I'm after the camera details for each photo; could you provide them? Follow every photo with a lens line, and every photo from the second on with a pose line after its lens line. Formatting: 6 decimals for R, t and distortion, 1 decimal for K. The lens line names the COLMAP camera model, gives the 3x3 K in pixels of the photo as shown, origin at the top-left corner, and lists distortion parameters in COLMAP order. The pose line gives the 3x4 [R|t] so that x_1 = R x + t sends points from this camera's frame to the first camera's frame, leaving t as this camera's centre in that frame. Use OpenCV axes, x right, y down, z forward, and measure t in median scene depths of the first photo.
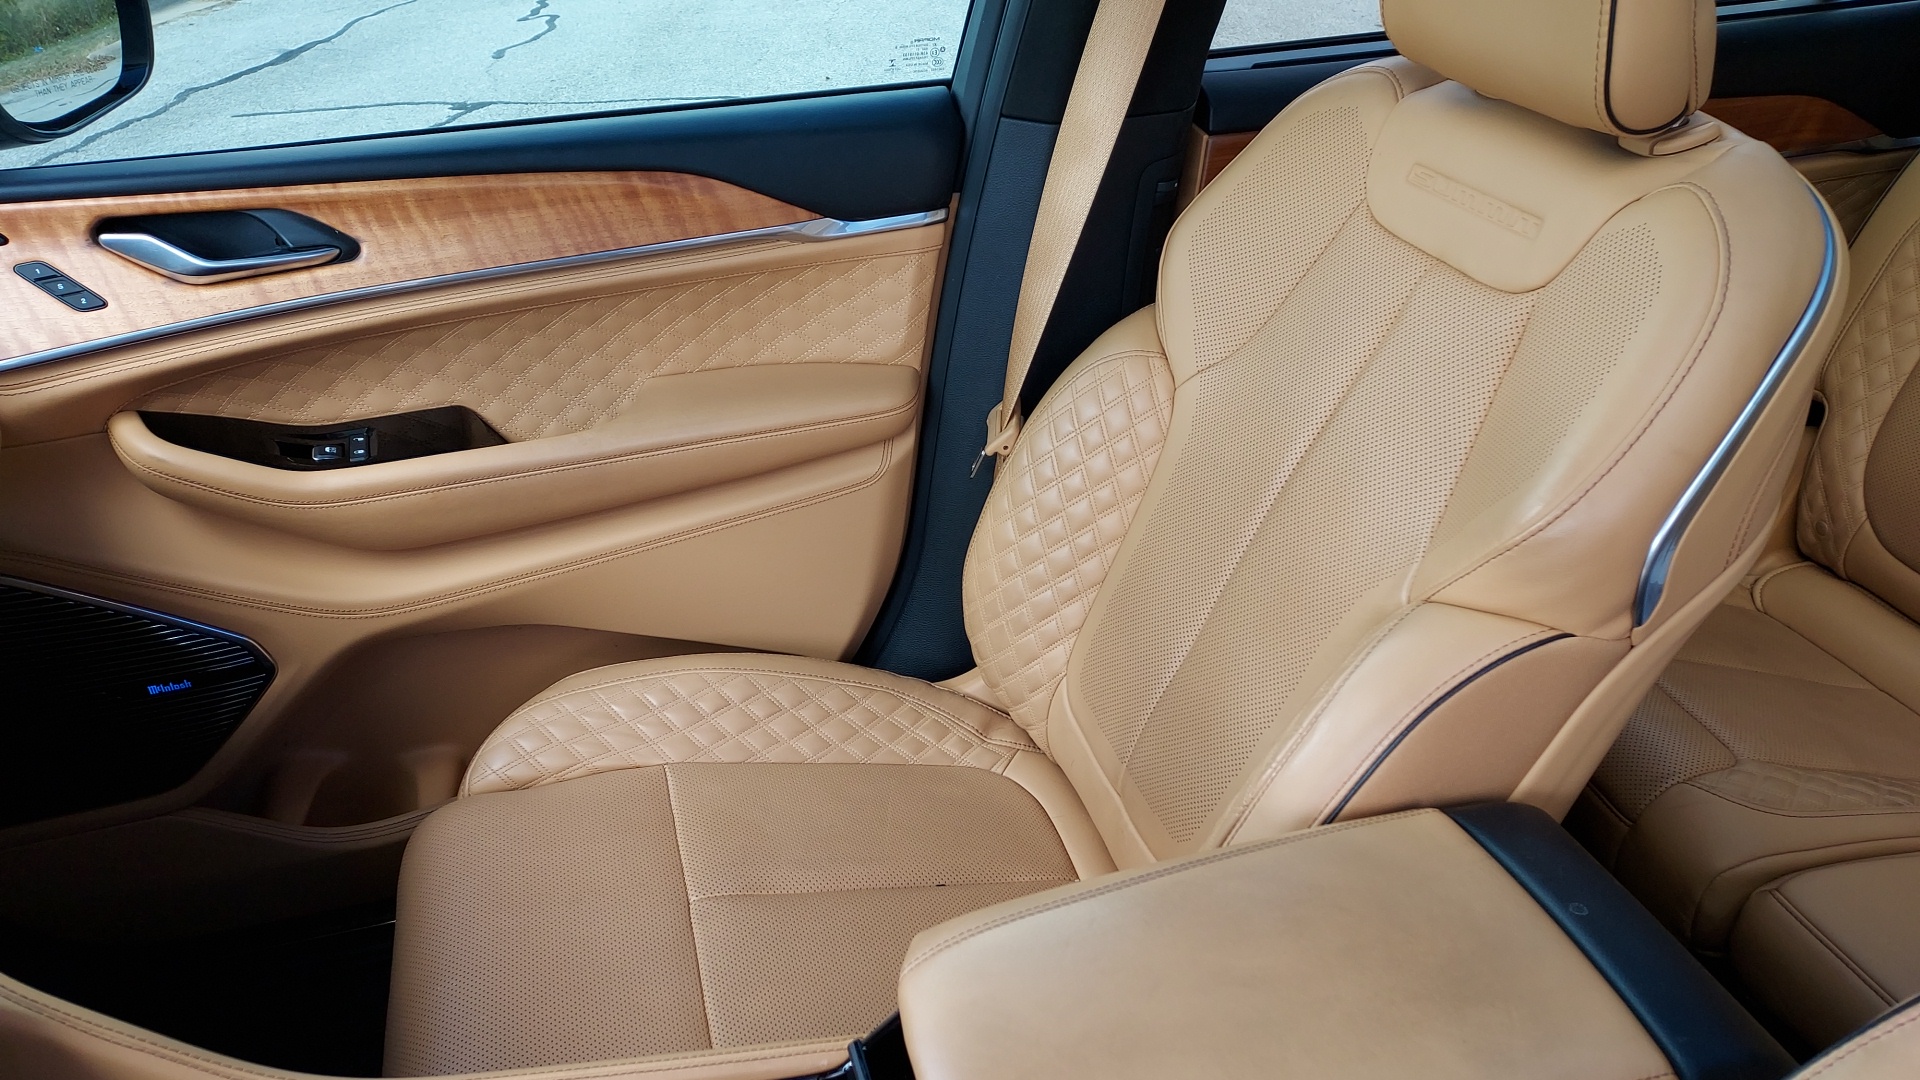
lens RADIAL K [[1413.5, 0, 962.8], [0, 1413.5, 524.9], [0, 0, 1]] dist [0.063417, -0.040883]
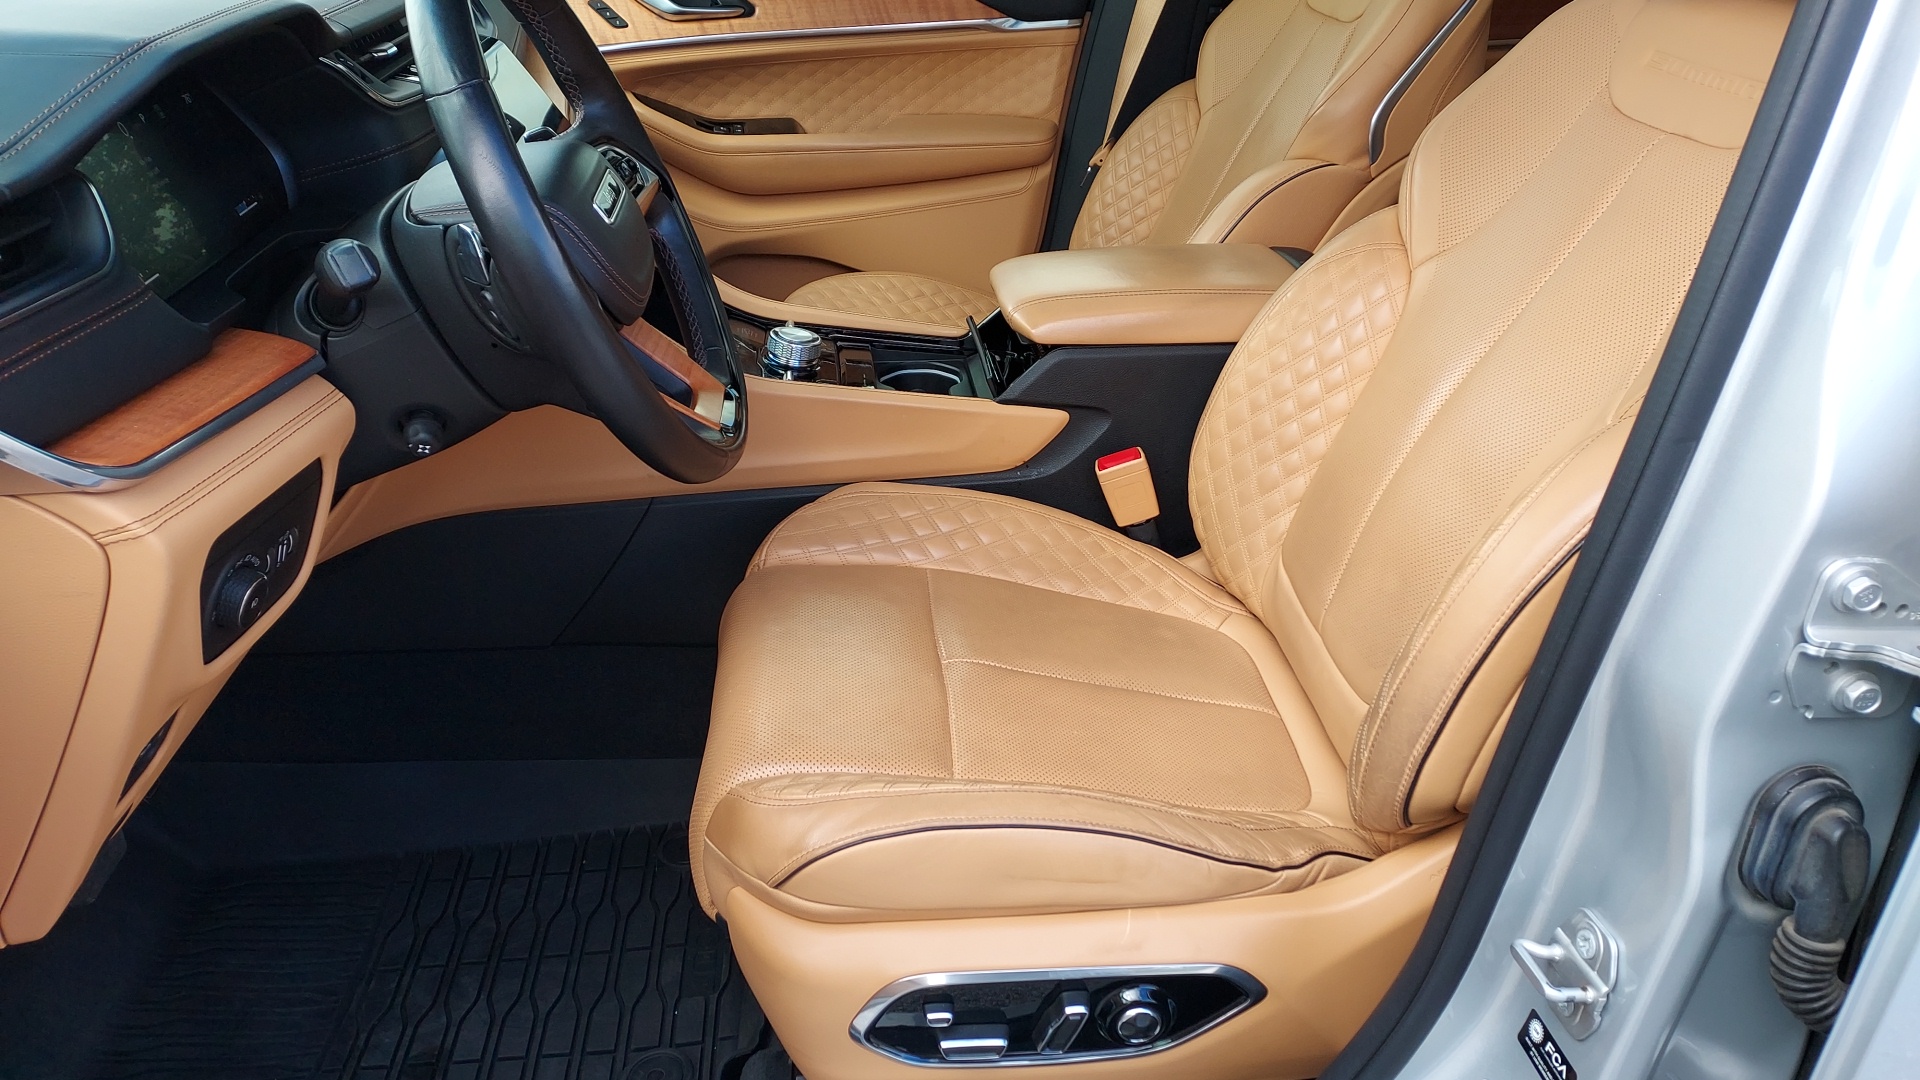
lens RADIAL K [[1413.5, 0, 964.0], [0, 1413.5, 552.2], [0, 0, 1]] dist [0.063417, -0.040883]
pose [[0.984032, 0.102031, -0.145845, 0.166427], [-0.107351, 0.993796, -0.029069, 0.481298], [0.141975, 0.044261, 0.988880, -0.682857]]
